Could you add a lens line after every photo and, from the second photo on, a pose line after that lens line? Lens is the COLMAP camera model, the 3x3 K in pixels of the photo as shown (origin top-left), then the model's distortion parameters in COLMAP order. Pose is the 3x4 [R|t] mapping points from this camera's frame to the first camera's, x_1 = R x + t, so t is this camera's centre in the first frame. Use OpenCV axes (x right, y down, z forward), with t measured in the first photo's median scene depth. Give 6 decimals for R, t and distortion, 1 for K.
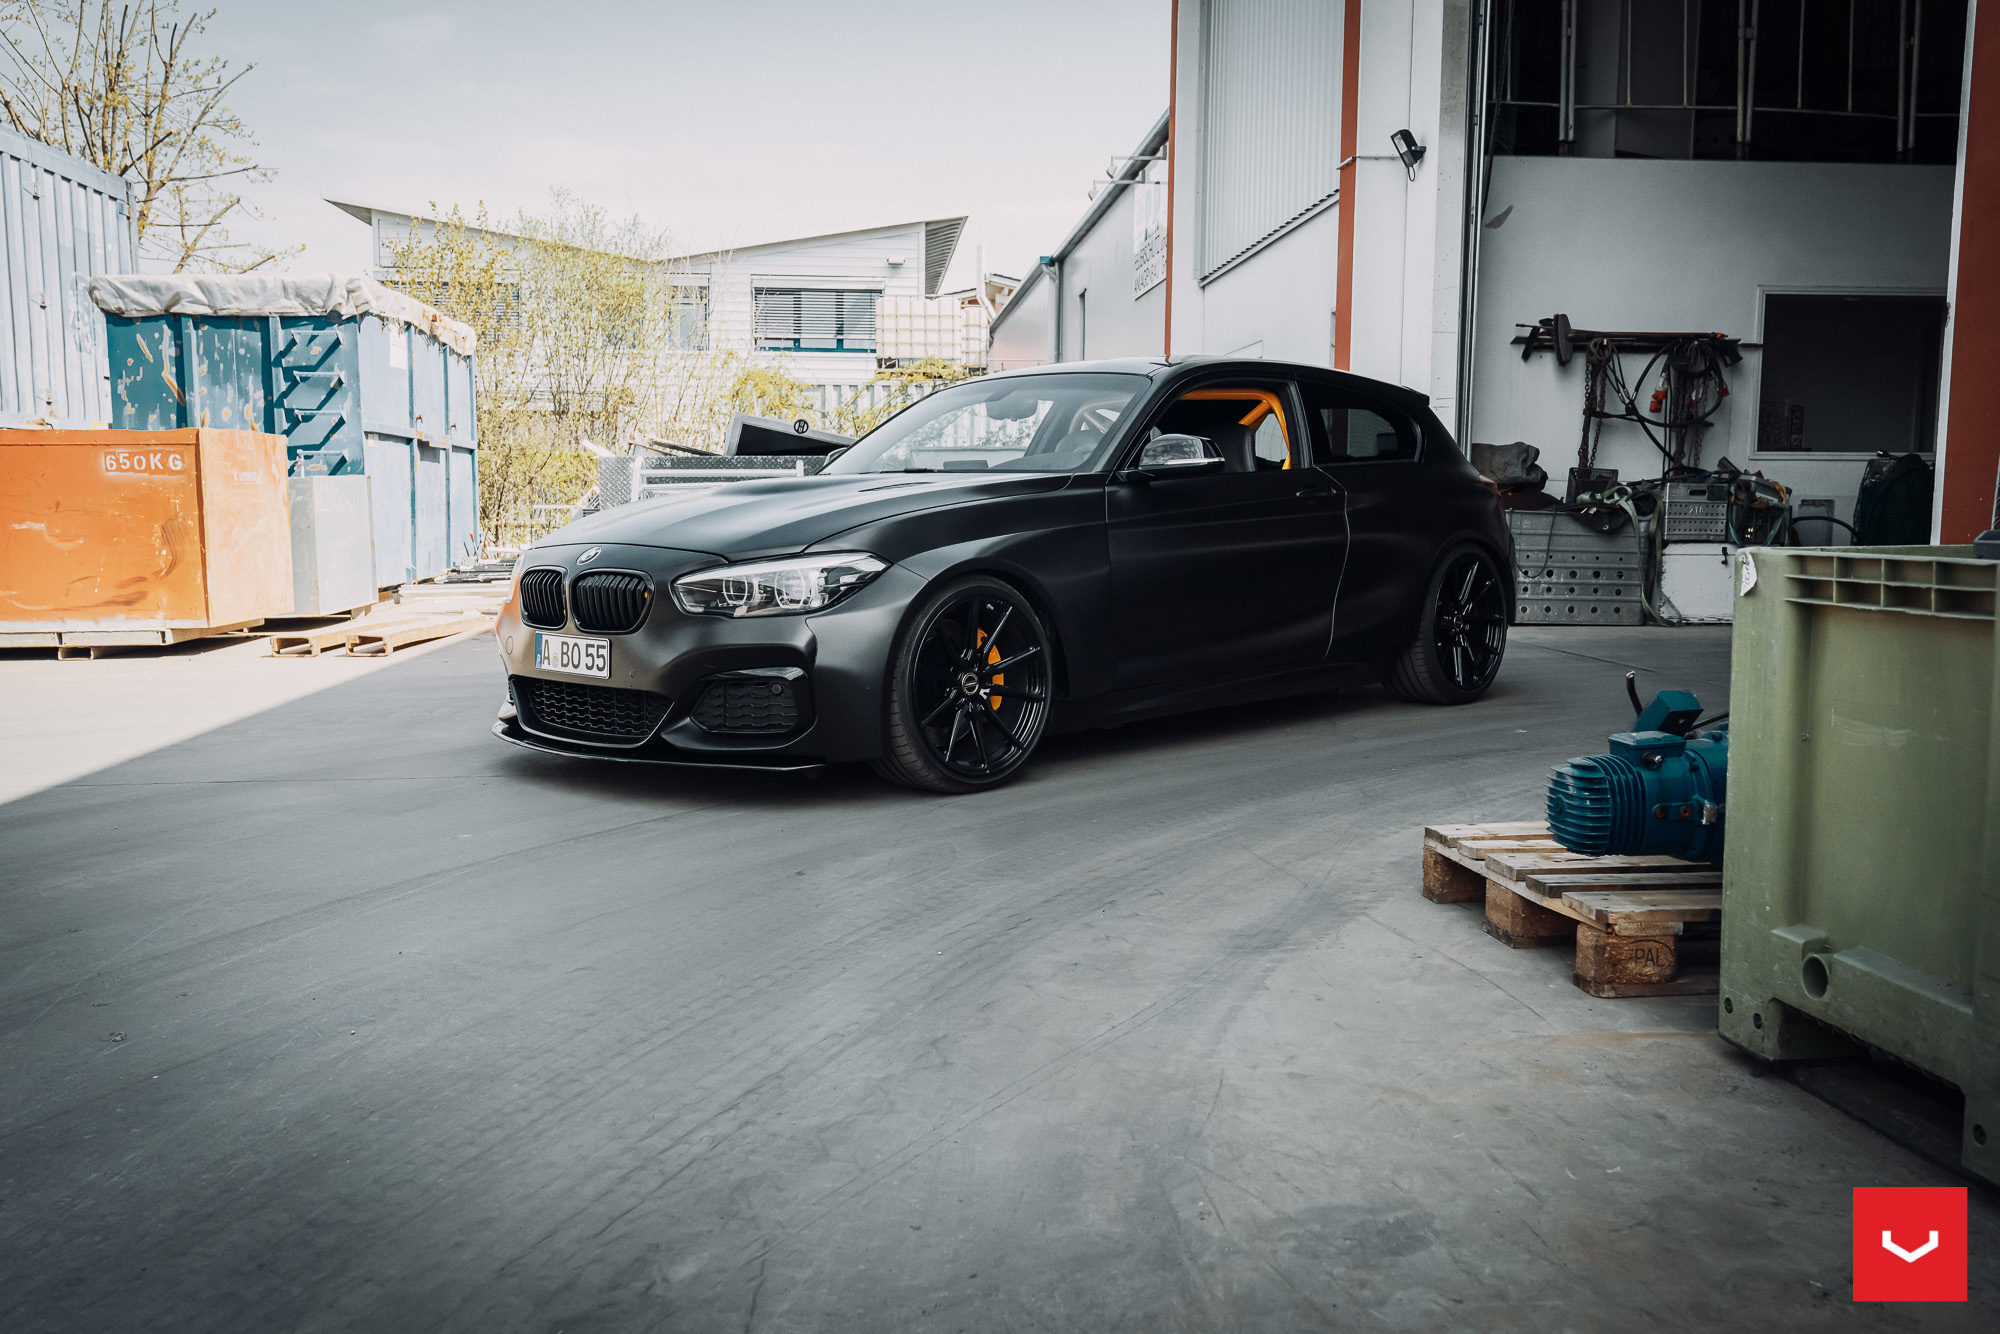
lens RADIAL K [[1718.9, 0, 1000.0], [0, 1718.9, 667.0], [0, 0, 1]] dist [0.017071, 0.007728]
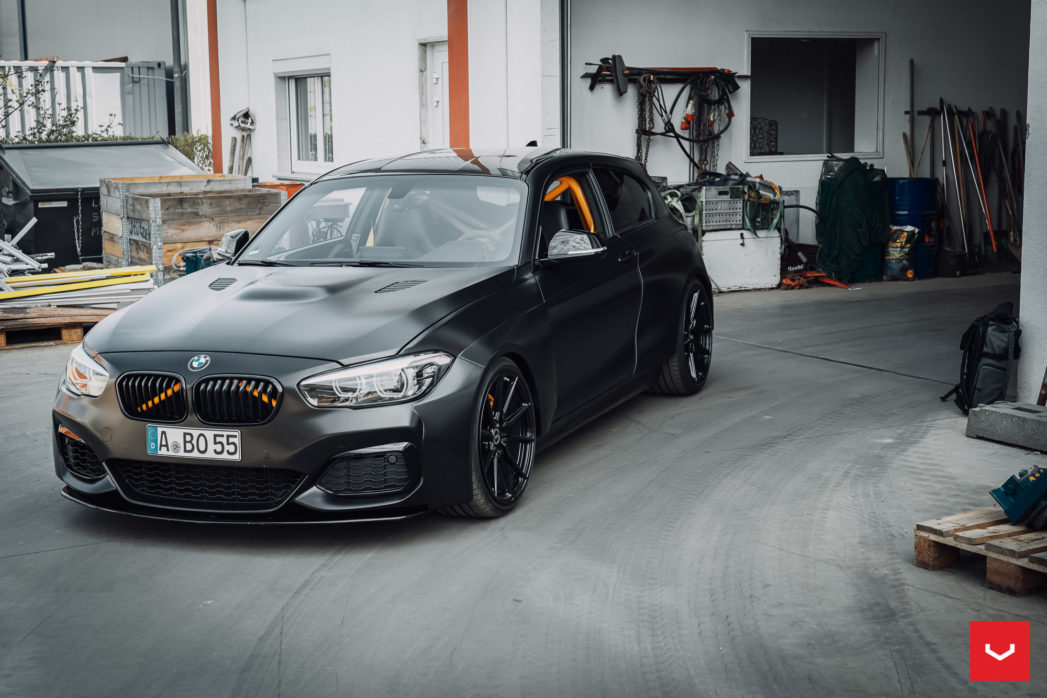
lens RADIAL K [[1610.5, 0, 523.5], [0, 1610.5, 349.0], [0, 0, 1]] dist [0.050505, -0.012096]
pose [[0.920918, -0.074829, 0.382507, -0.217225], [0.058791, 0.996838, 0.053465, -0.057037], [-0.385298, -0.026749, 0.922404, -0.082705]]
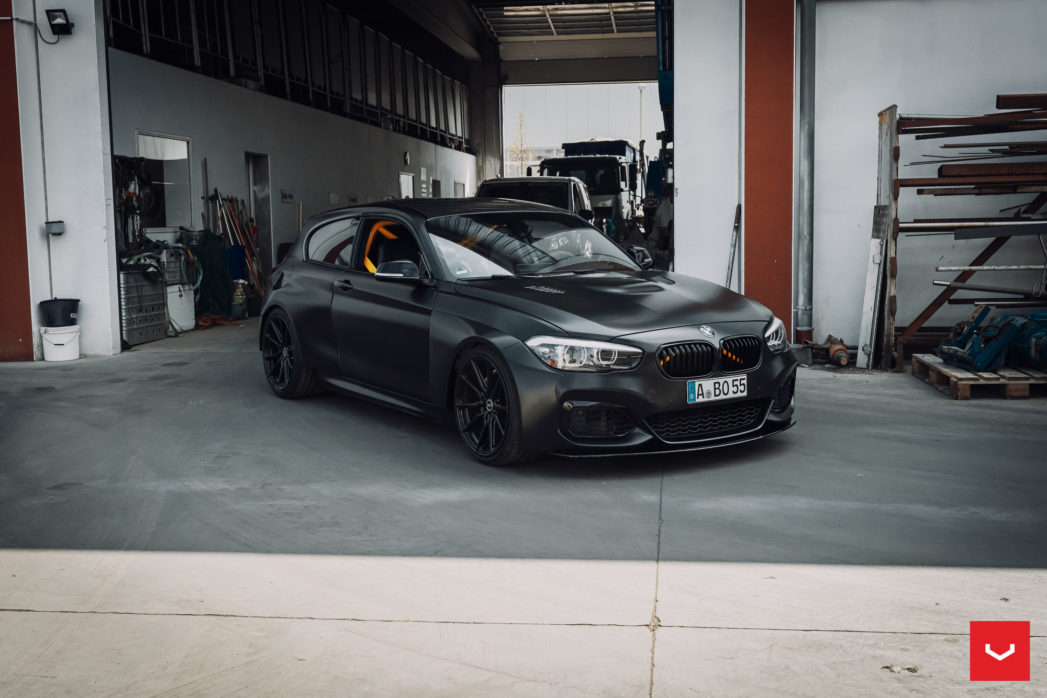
lens RADIAL K [[1222.9, 0, 523.5], [0, 1222.9, 349.0], [0, 0, 1]] dist [0.001532, -0.003313]
pose [[0.209227, -0.117125, 0.970827, -0.678340], [0.113688, 0.988982, 0.094814, -0.085043], [-0.971236, 0.090534, 0.220237, 0.419920]]
